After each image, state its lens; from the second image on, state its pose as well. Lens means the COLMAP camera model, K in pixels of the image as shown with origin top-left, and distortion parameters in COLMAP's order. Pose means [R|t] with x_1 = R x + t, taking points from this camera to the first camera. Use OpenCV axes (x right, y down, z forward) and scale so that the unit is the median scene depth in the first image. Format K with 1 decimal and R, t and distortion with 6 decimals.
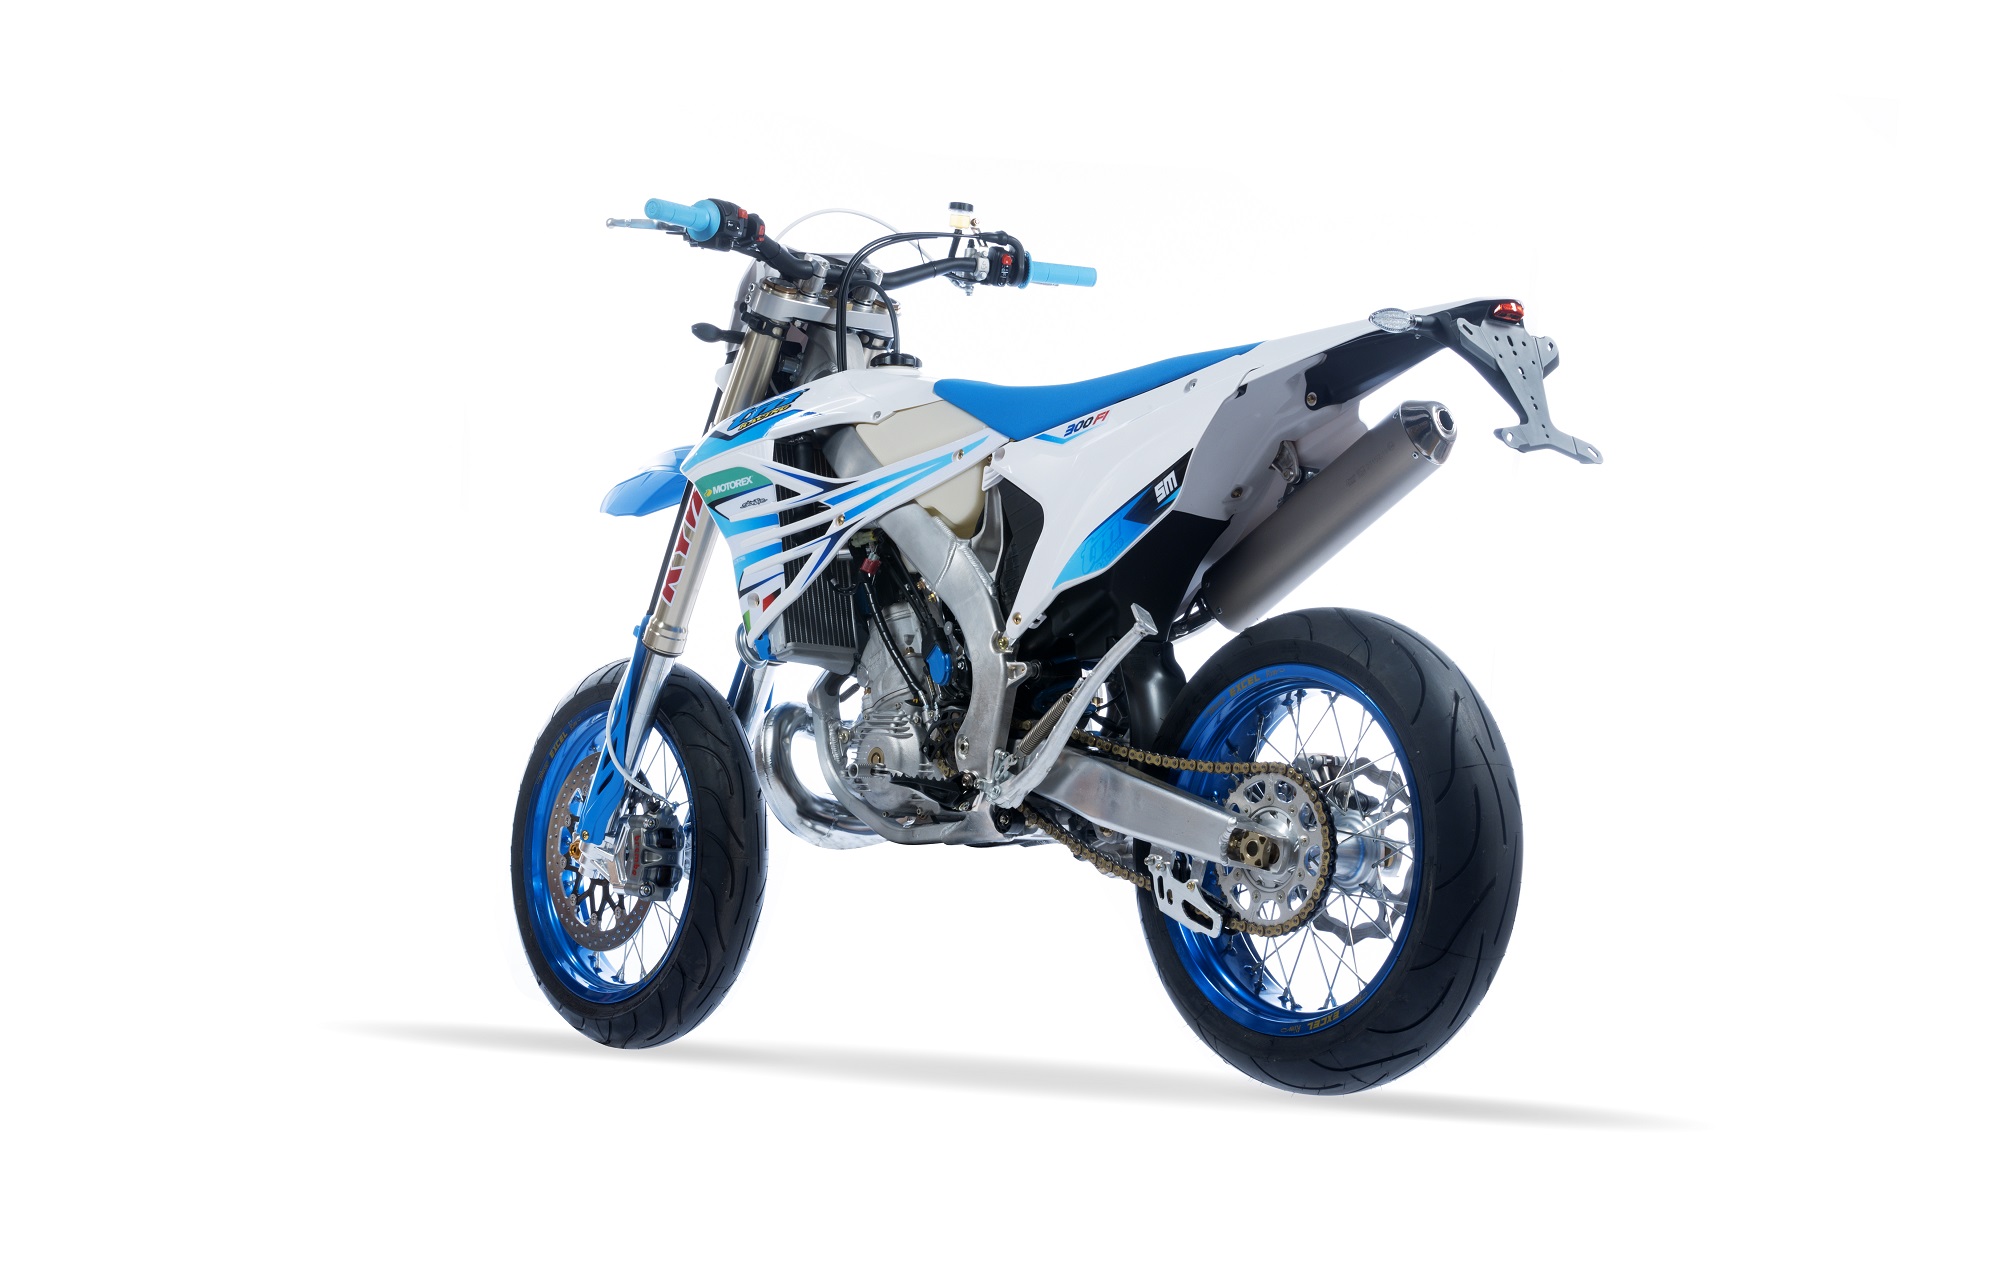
lens RADIAL K [[3871.9, 0, 1000.0], [0, 3871.9, 636.0], [0, 0, 1]] dist [-0.052757, 0.042738]
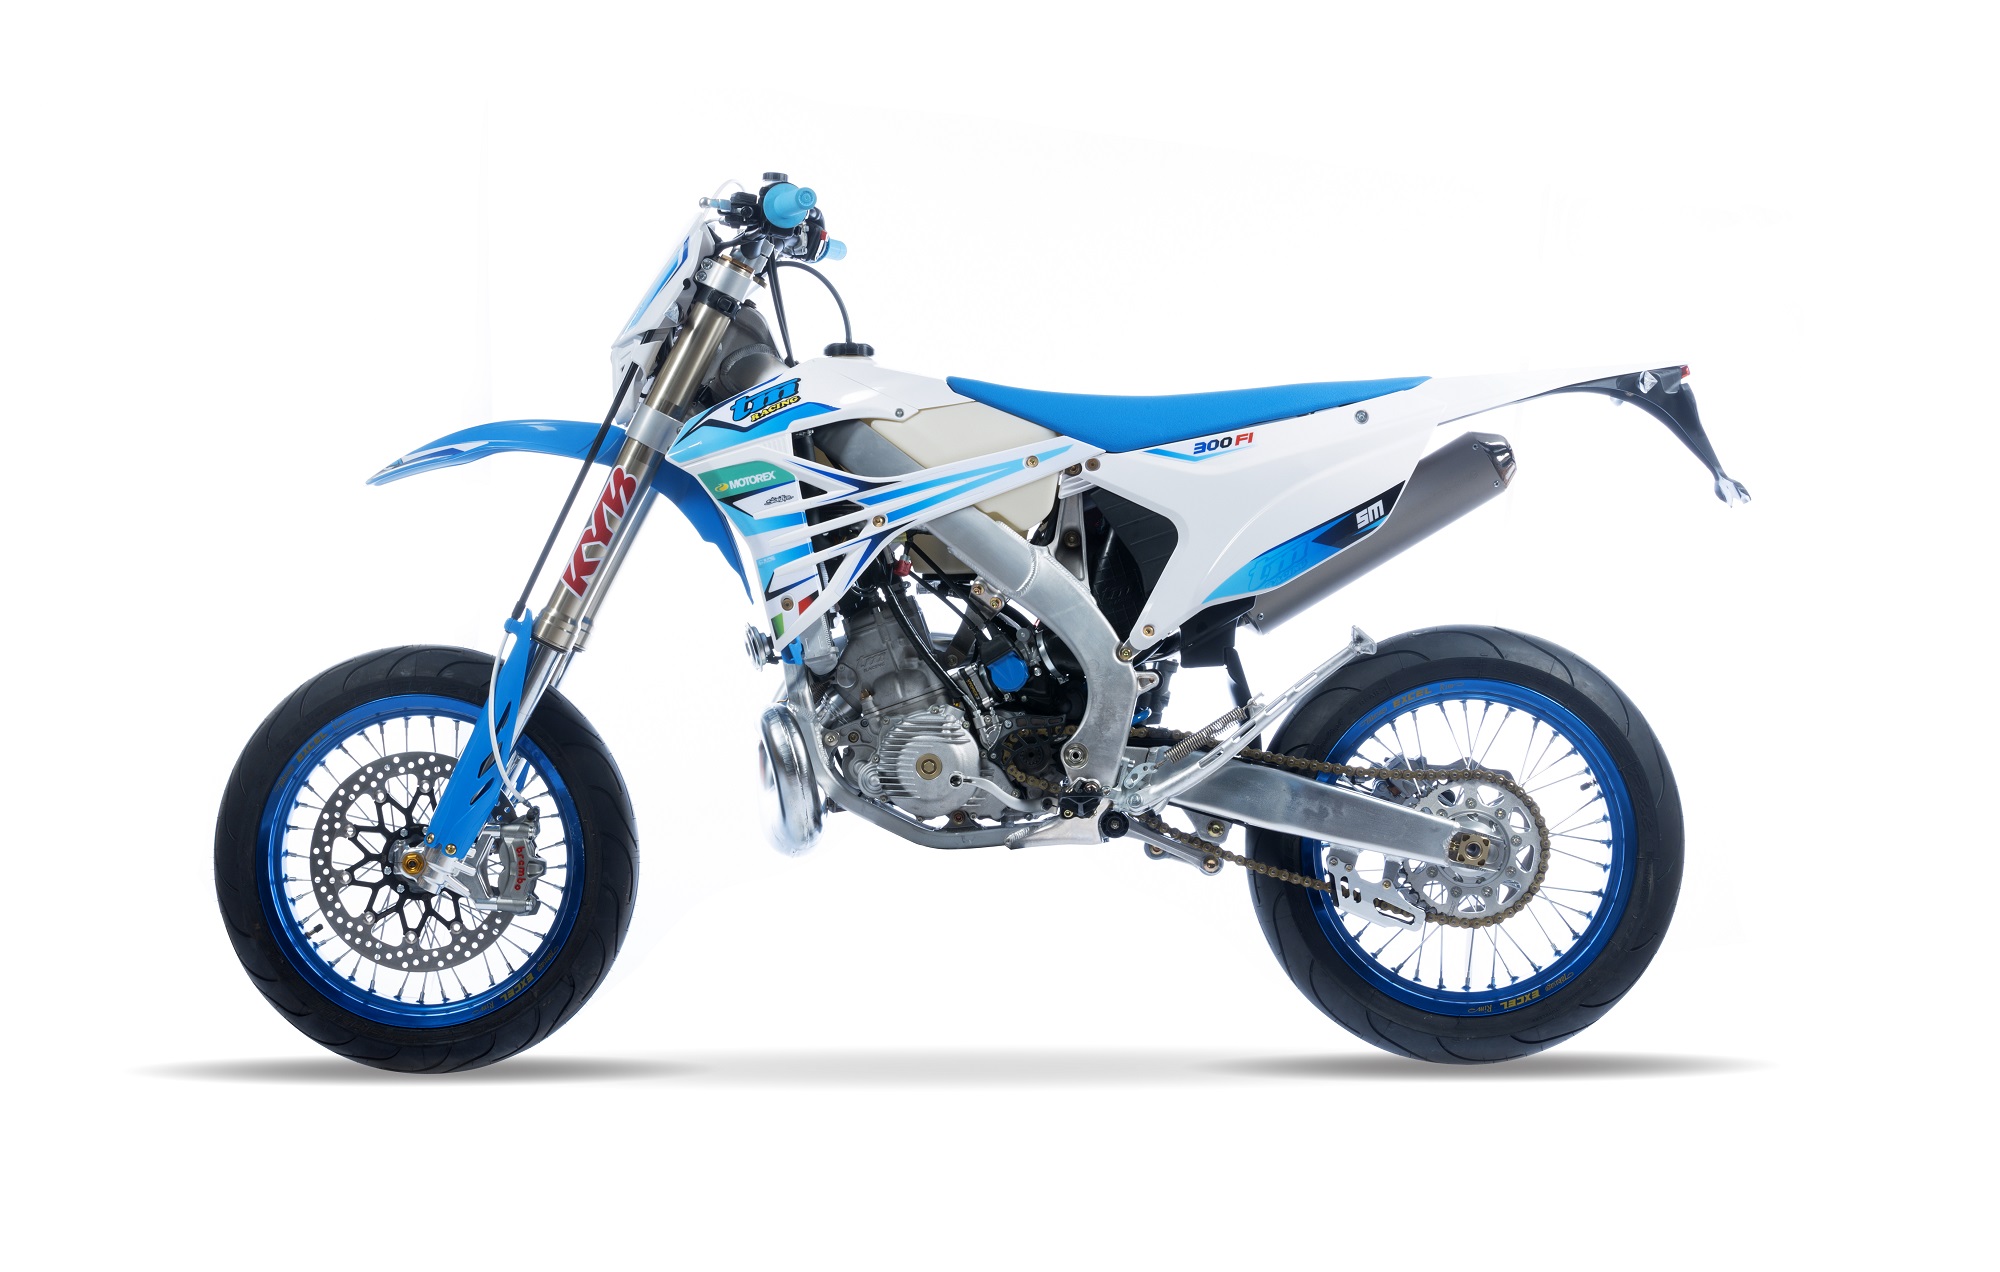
lens RADIAL K [[3871.9, 0, 1000.0], [0, 3871.9, 636.0], [0, 0, 1]] dist [-0.052757, 0.042738]
pose [[0.685854, -0.027872, 0.727205, -0.731020], [-0.025786, 0.997708, 0.062560, -0.062896], [-0.727282, -0.061659, 0.683564, 0.311979]]
